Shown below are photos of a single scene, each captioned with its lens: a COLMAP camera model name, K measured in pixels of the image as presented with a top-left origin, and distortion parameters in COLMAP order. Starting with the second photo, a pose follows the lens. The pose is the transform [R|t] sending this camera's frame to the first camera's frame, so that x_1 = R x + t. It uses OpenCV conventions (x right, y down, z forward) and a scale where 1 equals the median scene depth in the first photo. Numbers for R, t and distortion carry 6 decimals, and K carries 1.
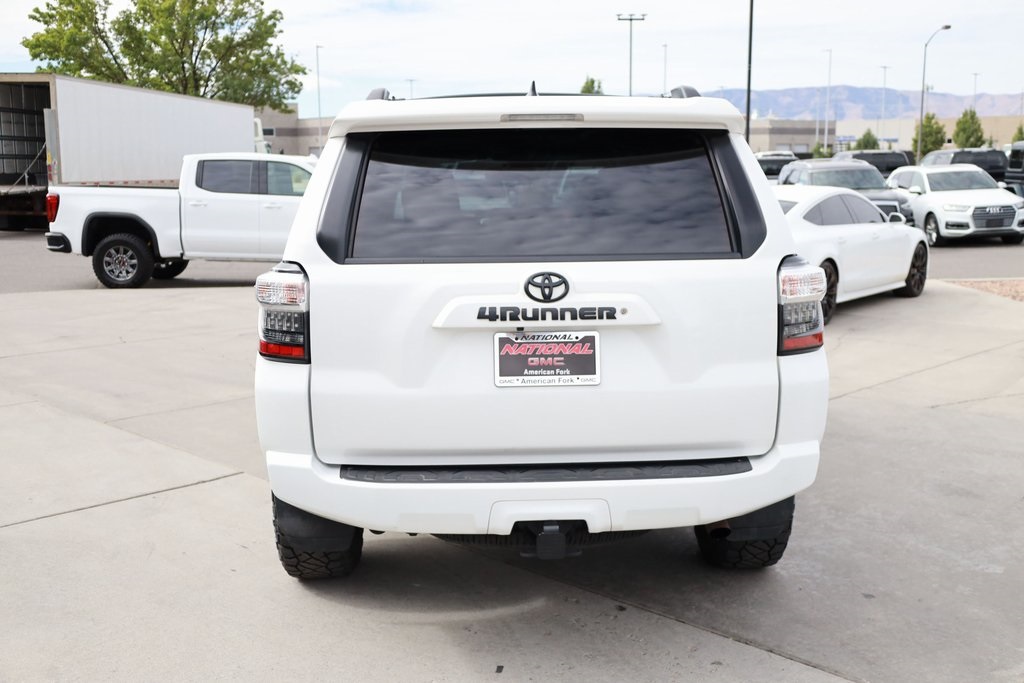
lens RADIAL K [[1075.7, 0, 512.0], [0, 1075.7, 341.5], [0, 0, 1]] dist [0.007134, 0.006318]
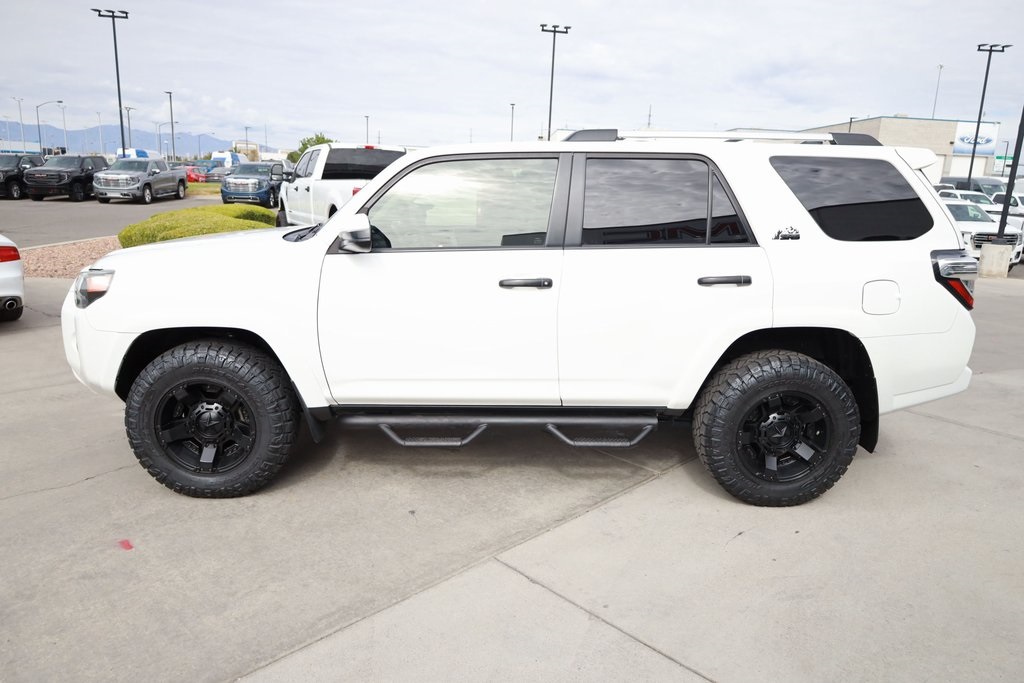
lens RADIAL K [[710.7, 0, 512.0], [0, 710.7, 341.5], [0, 0, 1]] dist [-0.005706, -0.002853]
pose [[-0.008877, -0.209170, 0.977839, -0.096277], [0.125086, 0.969964, 0.208621, -0.018652], [-0.992106, 0.124166, 0.017554, 0.126095]]
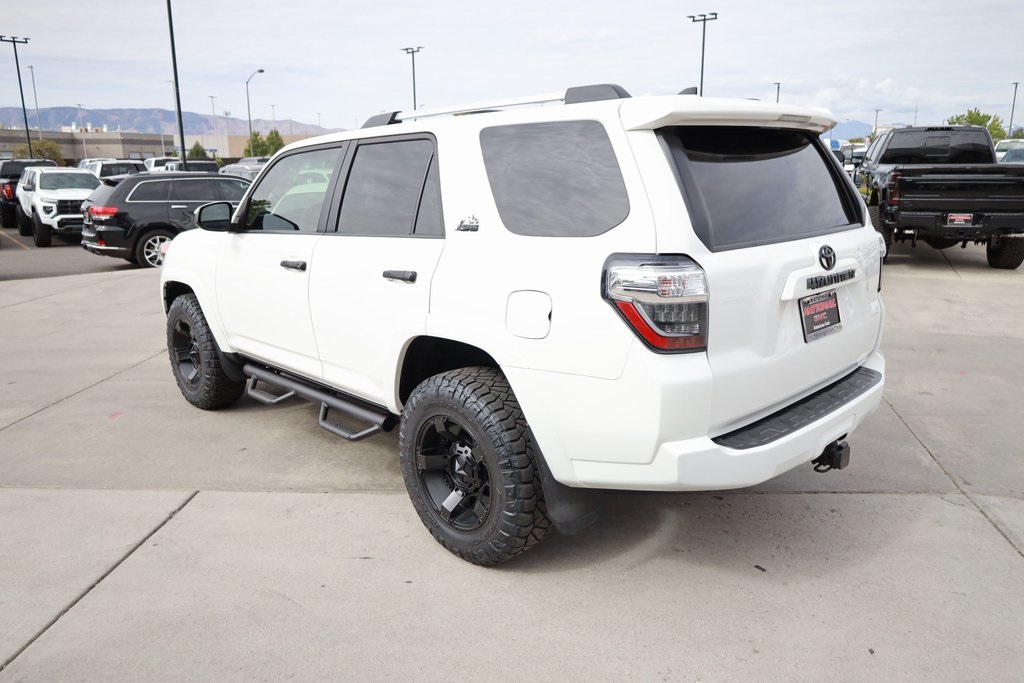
lens RADIAL K [[737.0, 0, 512.0], [0, 737.0, 341.5], [0, 0, 1]] dist [0.002273, -0.007556]
pose [[0.741965, -0.155802, 0.652084, -0.059252], [0.110904, 0.987746, 0.109810, -0.006485], [-0.661202, -0.009157, 0.750152, 0.044045]]
